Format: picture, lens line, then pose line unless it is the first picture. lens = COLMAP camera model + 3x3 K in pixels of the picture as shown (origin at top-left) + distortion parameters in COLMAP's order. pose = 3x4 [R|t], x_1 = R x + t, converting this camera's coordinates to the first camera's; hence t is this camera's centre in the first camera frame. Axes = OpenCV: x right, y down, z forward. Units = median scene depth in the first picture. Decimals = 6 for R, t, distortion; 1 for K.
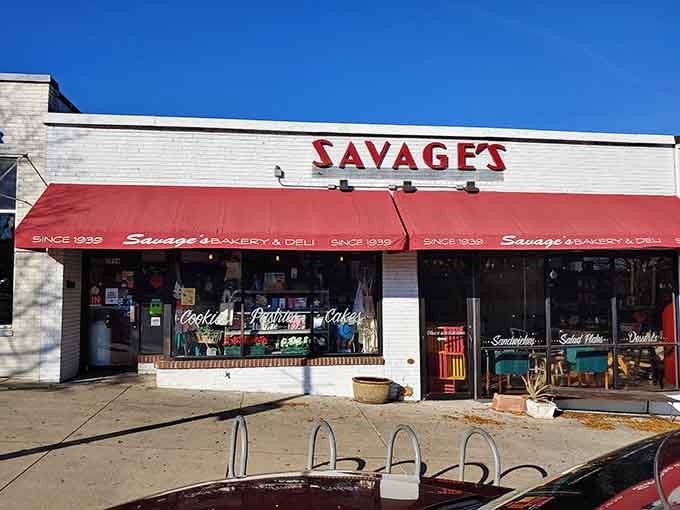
lens RADIAL K [[529.1, 0, 340.0], [0, 529.1, 255.0], [0, 0, 1]] dist [0.048514, -0.007072]
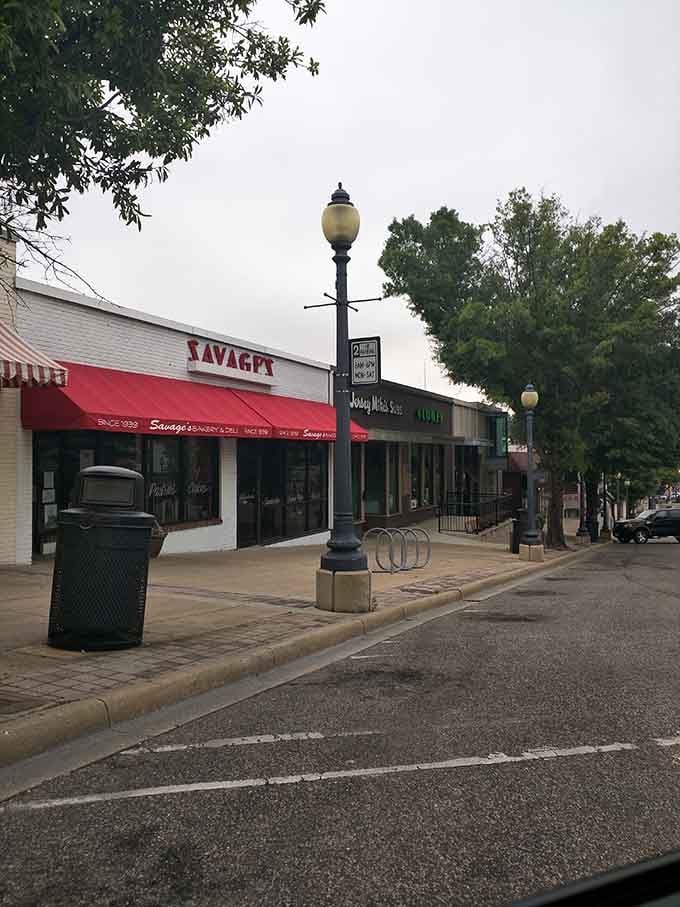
lens RADIAL K [[705.7, 0, 340.0], [0, 705.7, 453.5], [0, 0, 1]] dist [0.048514, -0.007072]
pose [[0.505330, 0.010931, 0.862857, -1.192499], [-0.027896, 0.999604, 0.003674, 0.024754], [-0.862475, -0.025927, 0.505435, -0.088467]]
